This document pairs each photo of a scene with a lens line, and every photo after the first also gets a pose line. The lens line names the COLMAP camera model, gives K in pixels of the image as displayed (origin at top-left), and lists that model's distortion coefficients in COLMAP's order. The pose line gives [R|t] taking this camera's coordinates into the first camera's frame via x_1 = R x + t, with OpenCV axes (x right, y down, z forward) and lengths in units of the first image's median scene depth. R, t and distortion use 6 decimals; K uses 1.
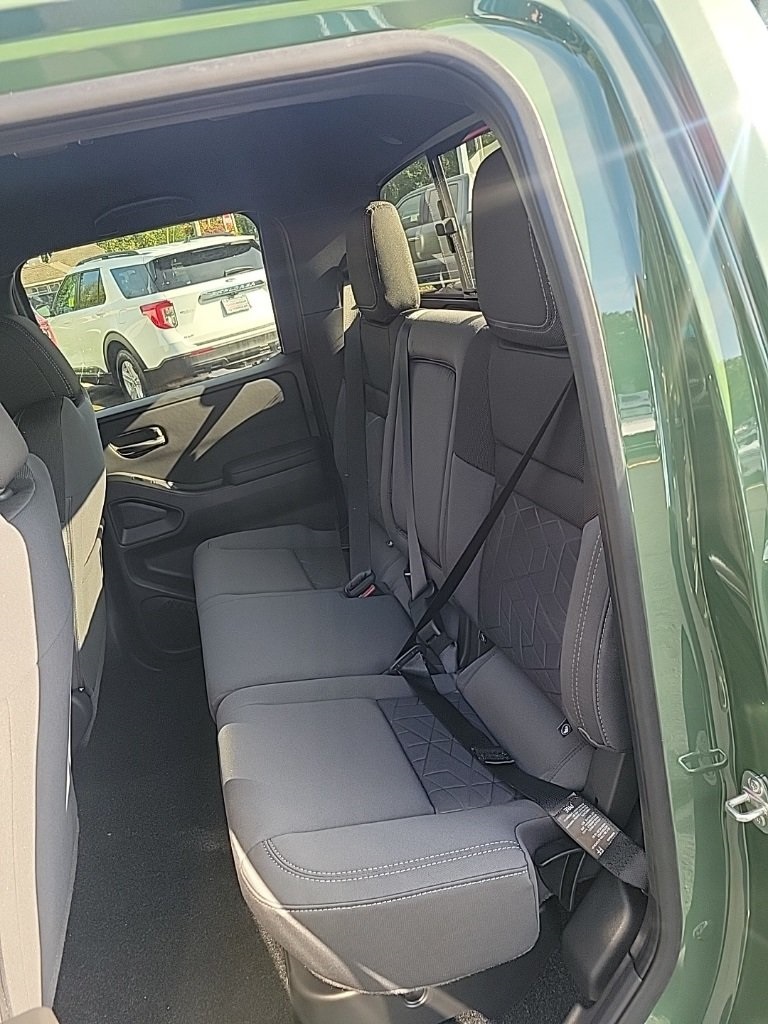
lens RADIAL K [[768.1, 0, 388.5], [0, 768.1, 503.8], [0, 0, 1]] dist [0.044675, -0.027858]
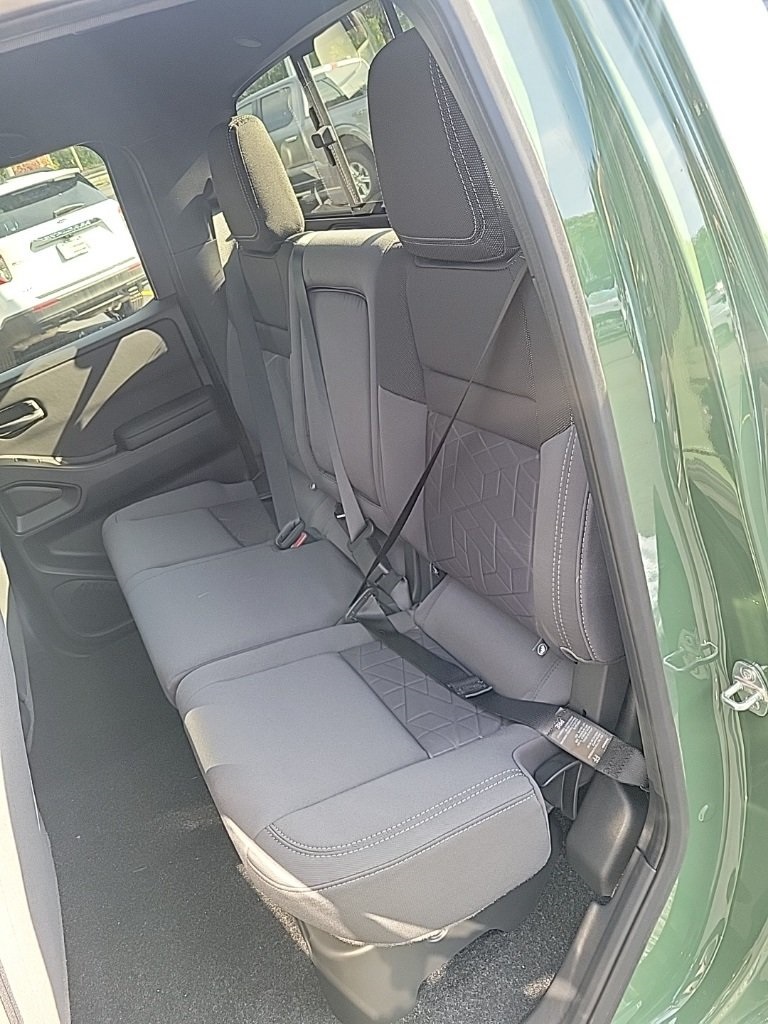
lens RADIAL K [[773.1, 0, 384.0], [0, 773.1, 512.0], [0, 0, 1]] dist [0.034505, -0.011114]
pose [[0.977949, -0.165871, 0.126895, -0.035239], [0.151394, 0.981603, 0.116343, -0.014899], [-0.143858, -0.094566, 0.985070, 0.029862]]
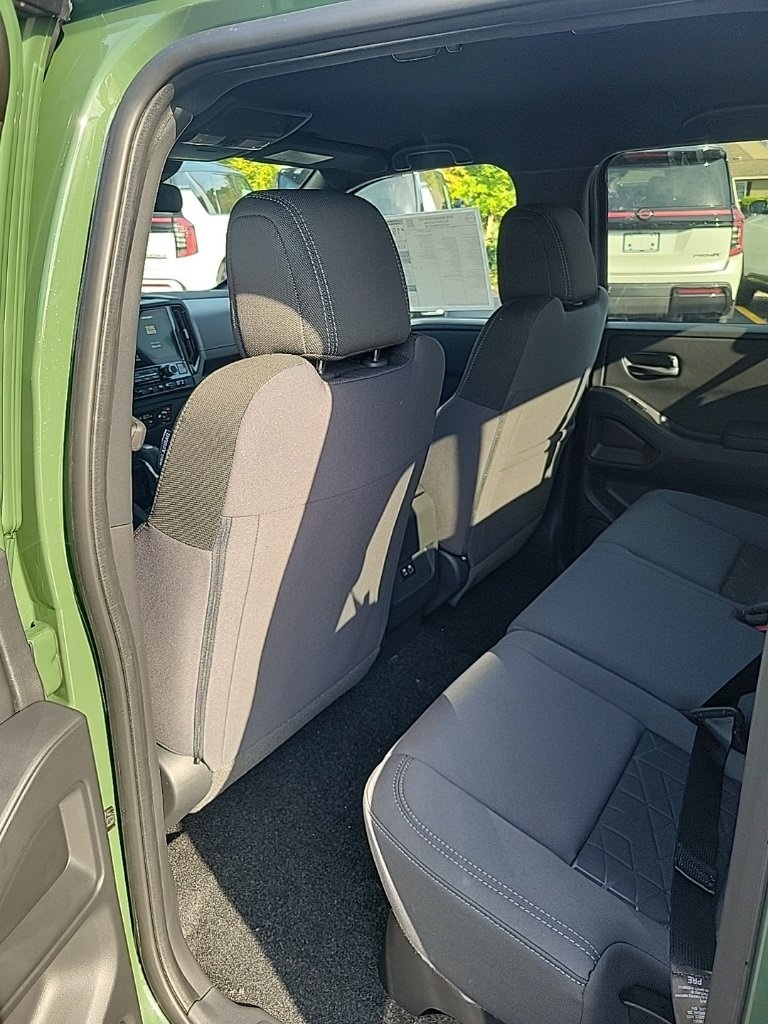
lens RADIAL K [[773.1, 0, 384.0], [0, 773.1, 512.0], [0, 0, 1]] dist [0.034505, -0.011114]
pose [[0.641095, 0.451435, -0.620647, 0.148192], [-0.365856, 0.890667, 0.269928, -0.060169], [0.674645, 0.054018, 0.736163, 0.087570]]
